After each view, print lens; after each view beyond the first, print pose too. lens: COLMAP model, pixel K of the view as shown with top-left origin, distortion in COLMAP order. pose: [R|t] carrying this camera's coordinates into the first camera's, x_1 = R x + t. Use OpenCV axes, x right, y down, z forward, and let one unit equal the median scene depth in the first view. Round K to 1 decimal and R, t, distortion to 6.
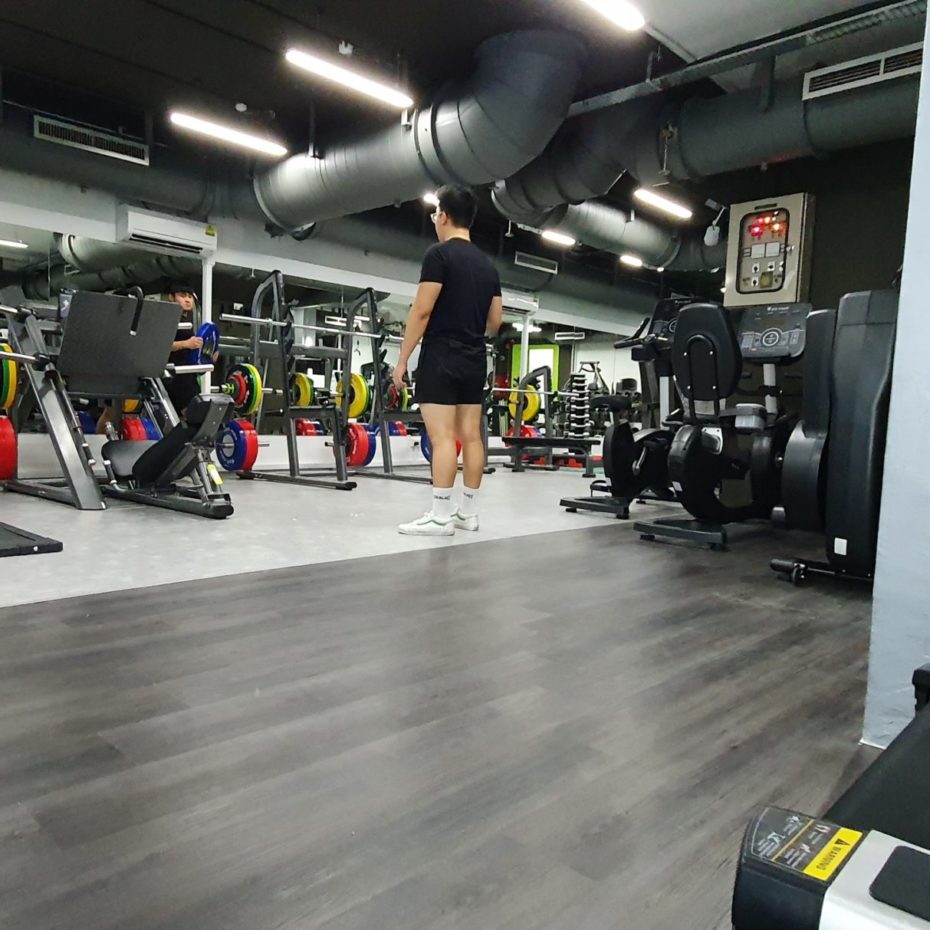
lens RADIAL K [[780.9, 0, 462.9], [0, 780.9, 477.1], [0, 0, 1]] dist [0.002106, 0.016866]
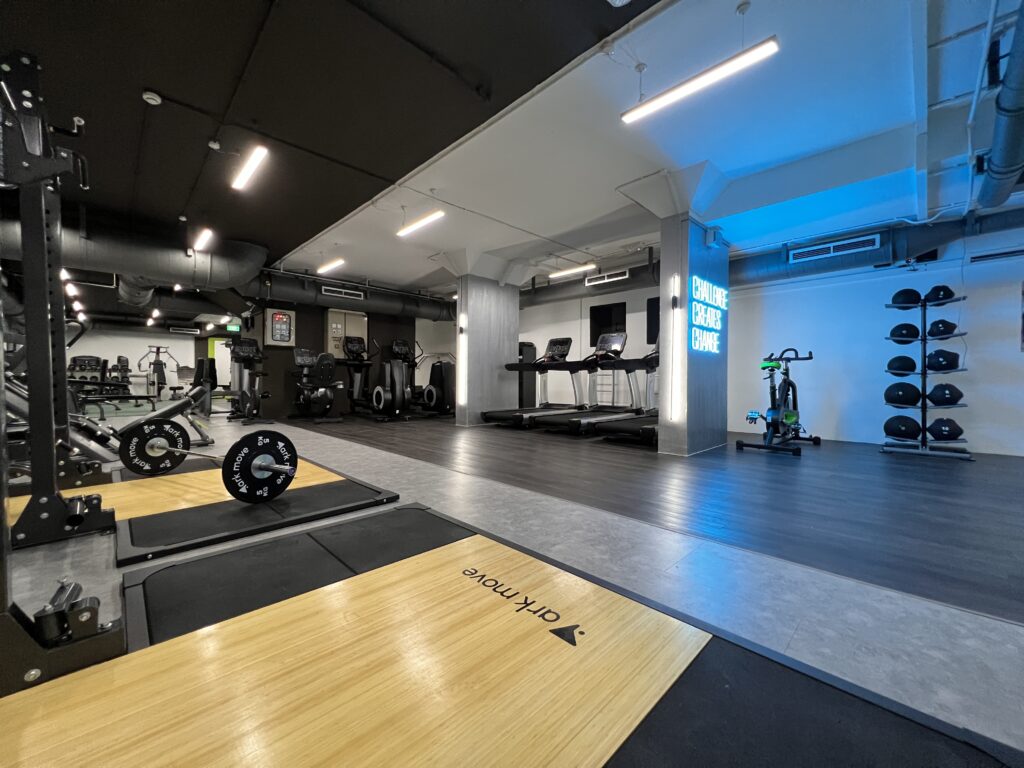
lens RADIAL K [[412.5, 0, 510.5], [0, 412.5, 379.0], [0, 0, 1]] dist [-0.001198, 0.006863]
pose [[0.019285, -0.040135, 0.999008, -1.152310], [0.077359, 0.996258, 0.038532, -0.088841], [-0.996817, 0.076540, 0.022318, 0.124591]]
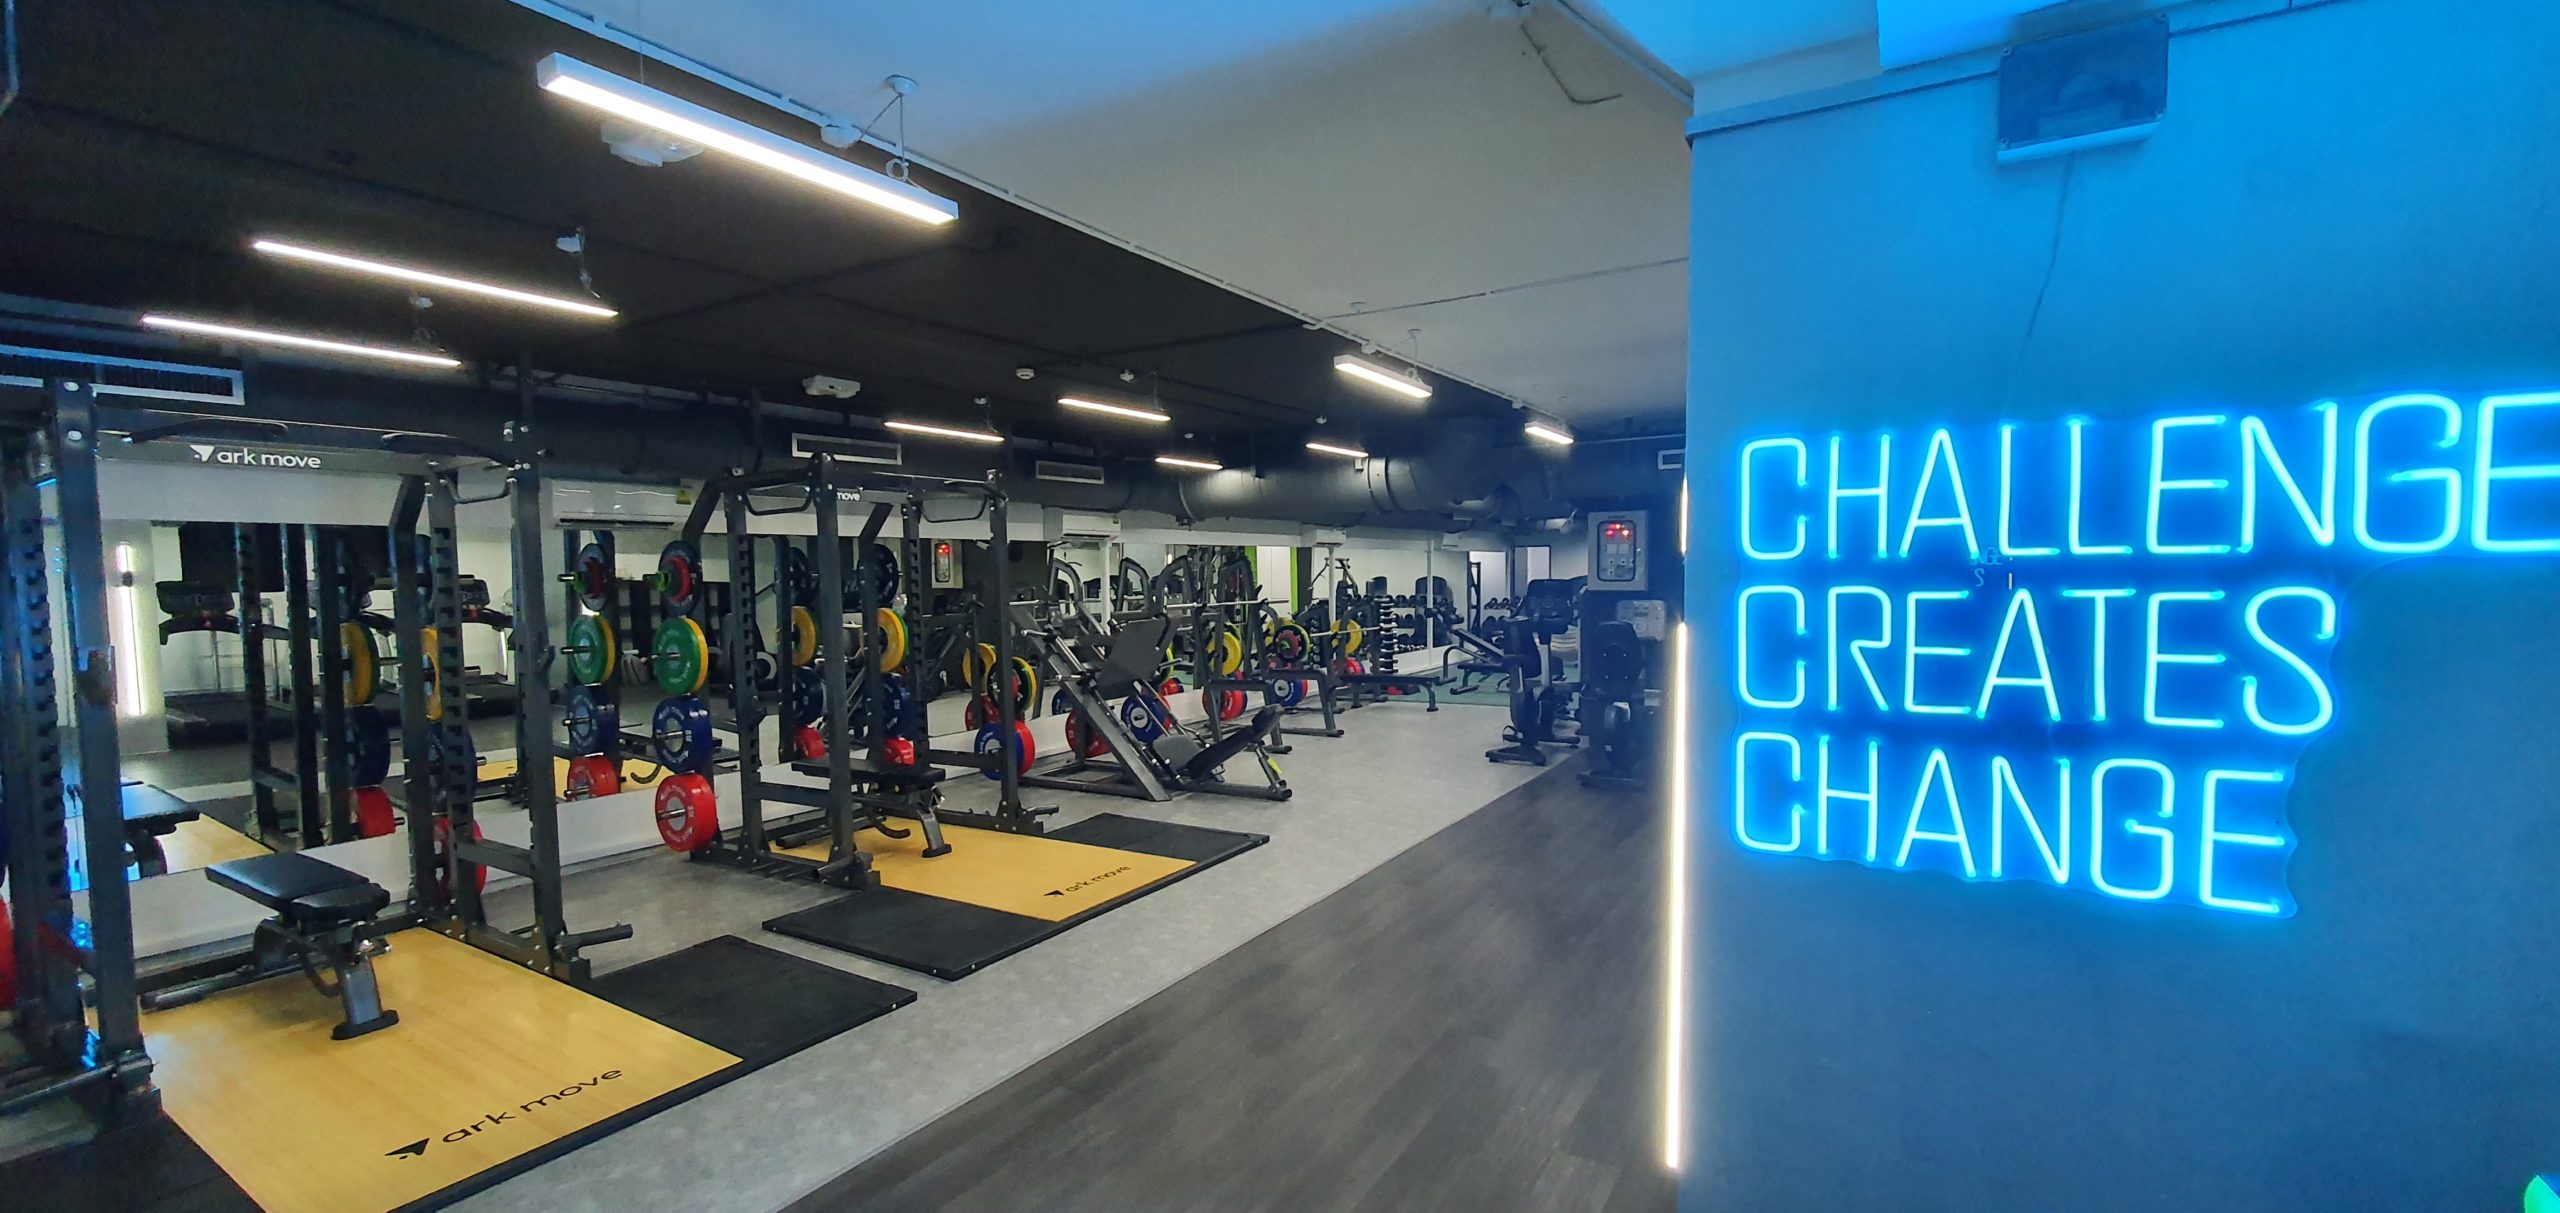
lens RADIAL K [[1022.6, 0, 1282.6], [0, 1022.6, 620.4], [0, 0, 1]] dist [-0.002059, -0.000413]
pose [[0.973307, -0.061675, 0.221067, -0.554413], [0.067873, 0.997482, -0.020546, -0.173943], [-0.219243, 0.035002, 0.975042, -0.554595]]
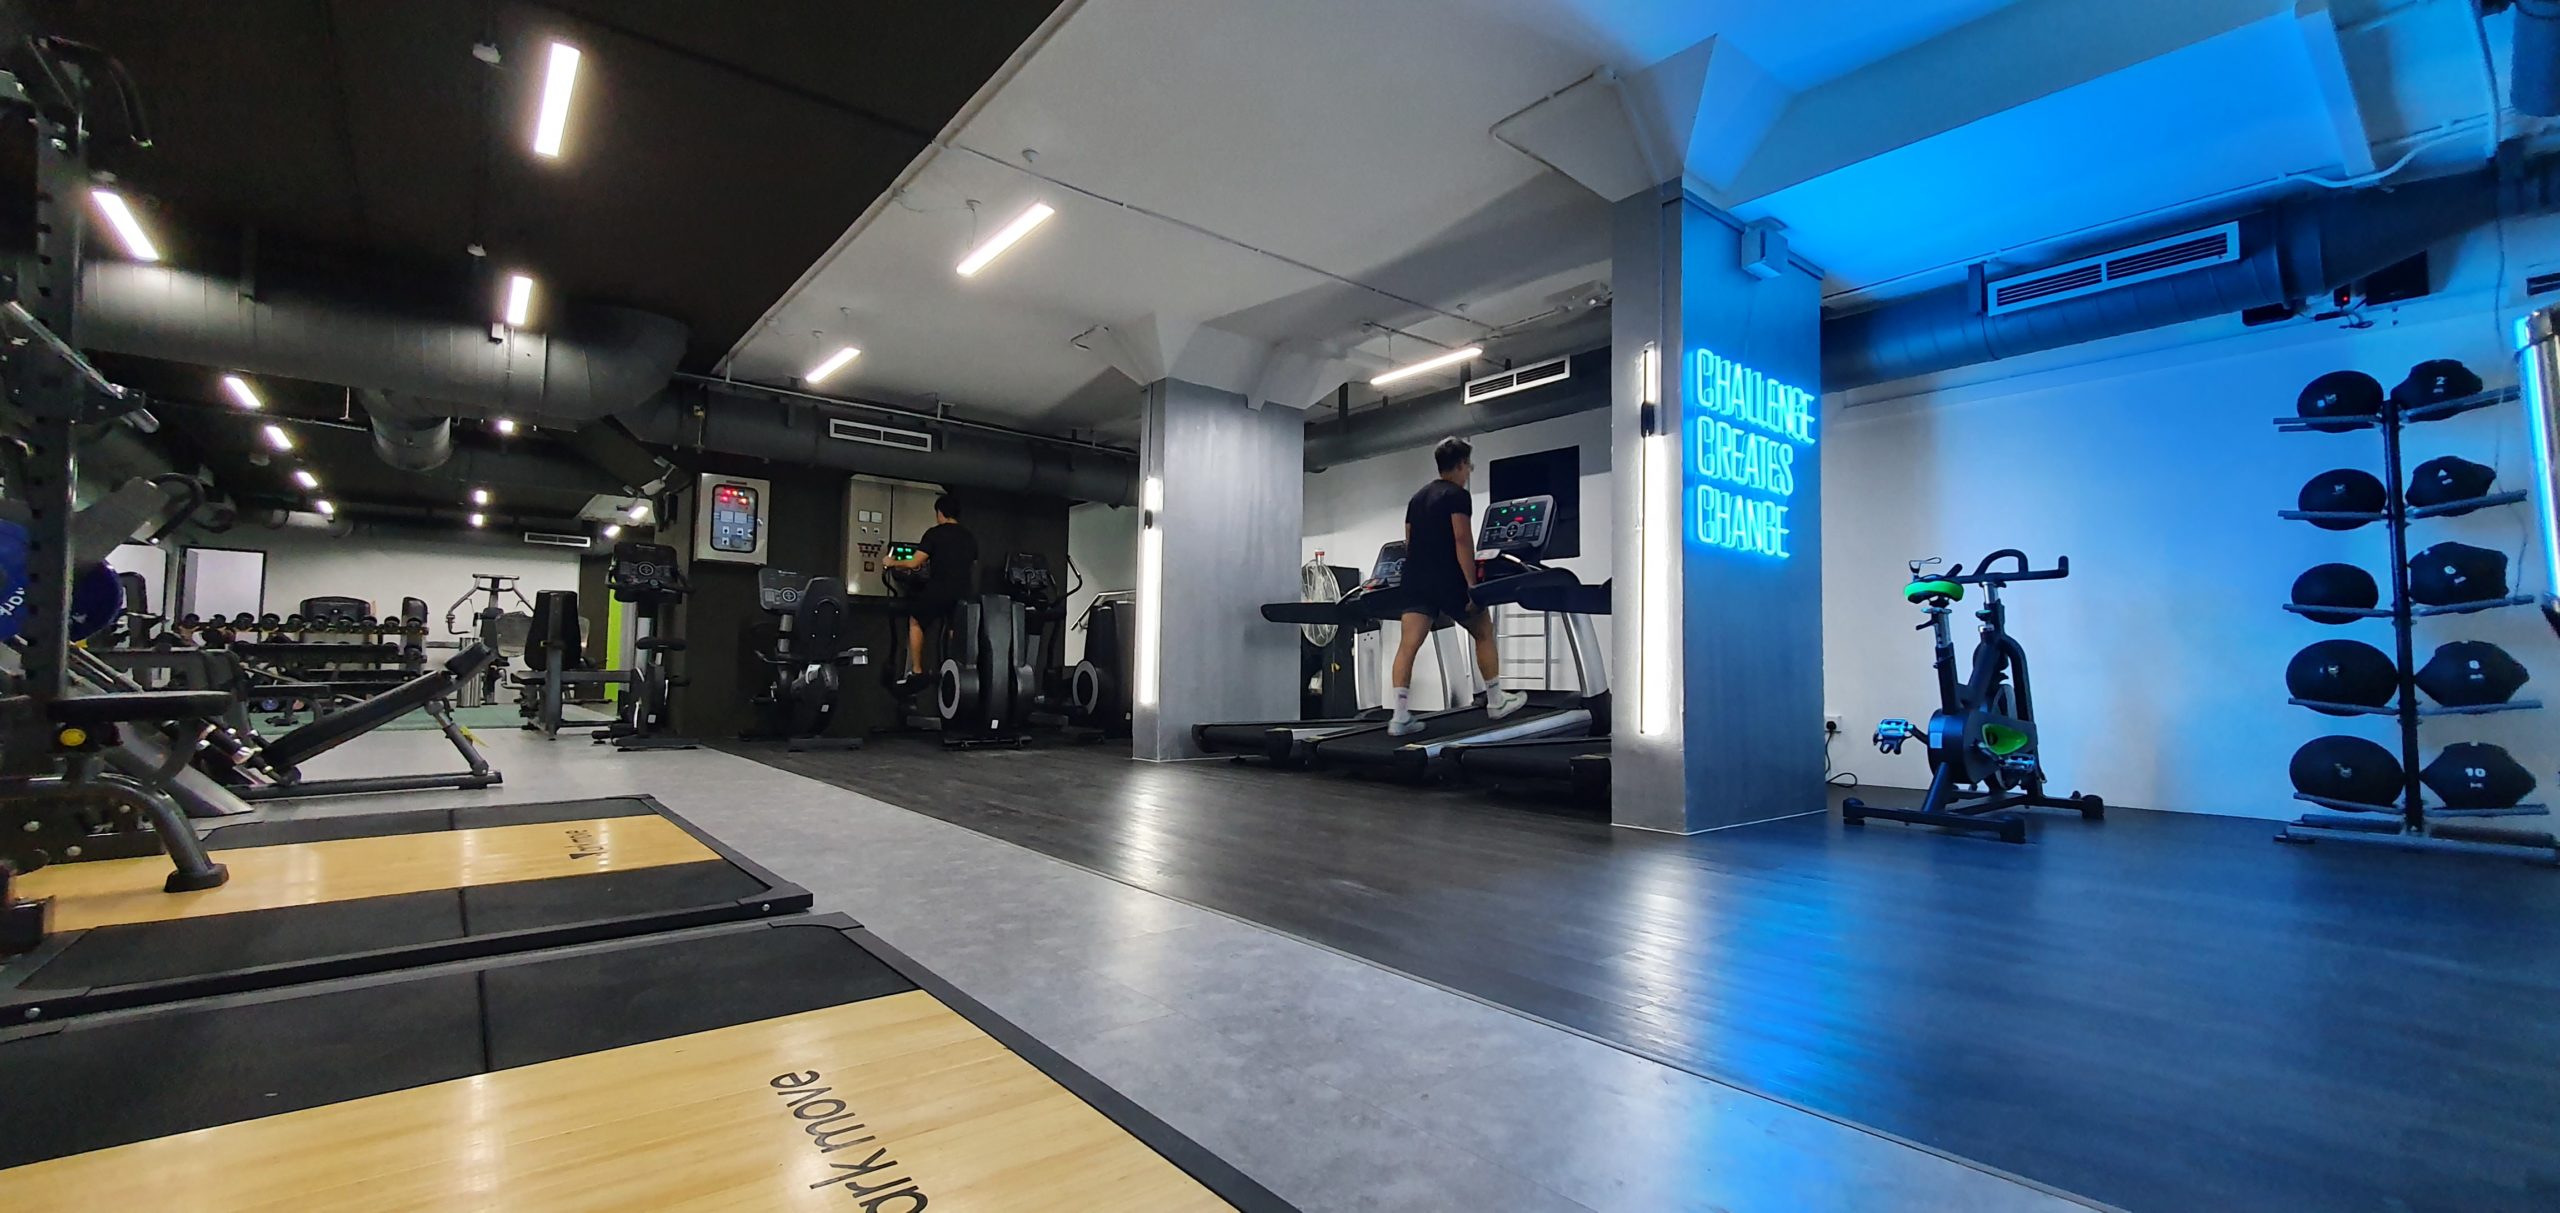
lens RADIAL K [[1021.7, 0, 1272.8], [0, 1021.7, 611.6], [0, 0, 1]] dist [0.011256, -0.000239]
pose [[0.111063, 0.019368, 0.993625, -1.103756], [0.073318, 0.996926, -0.027627, -0.039242], [-0.991105, 0.075919, 0.109301, 0.007886]]
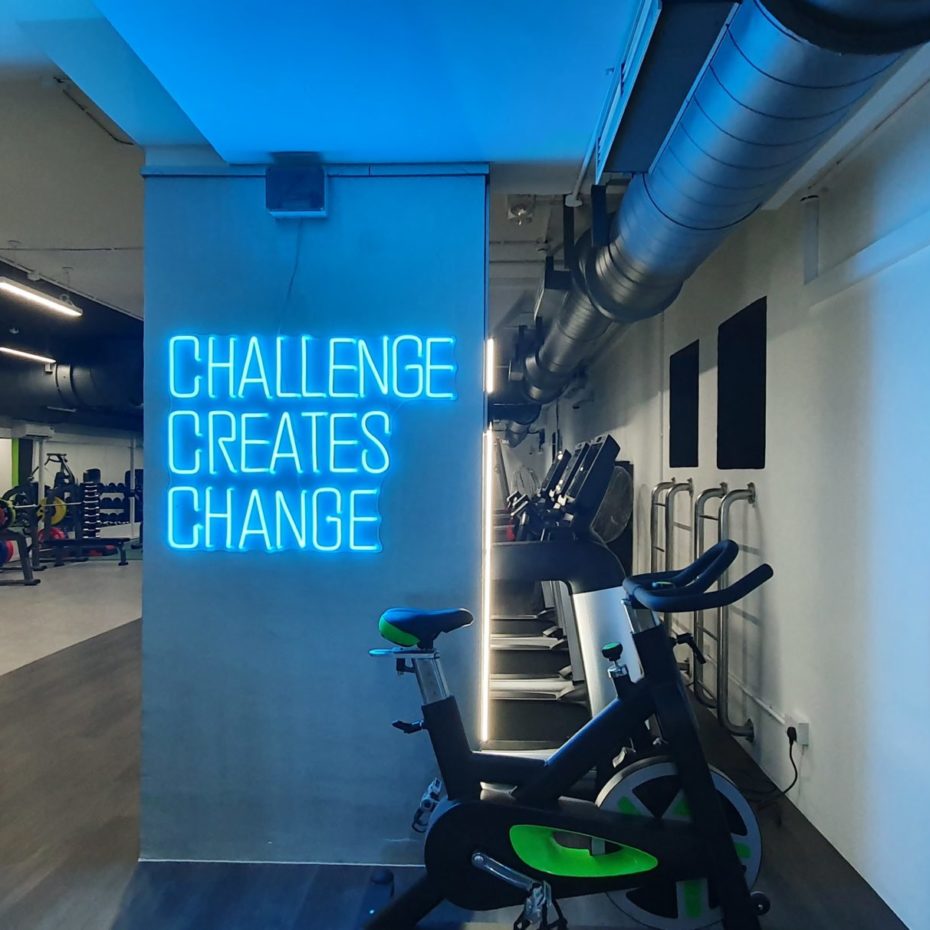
lens RADIAL K [[780.9, 0, 462.9], [0, 780.9, 477.1], [0, 0, 1]] dist [0.002106, 0.016866]
pose [[0.739198, -0.036564, 0.672495, -0.527139], [0.077529, 0.996507, -0.031037, -0.104845], [-0.669011, 0.075080, 0.739451, -0.763566]]
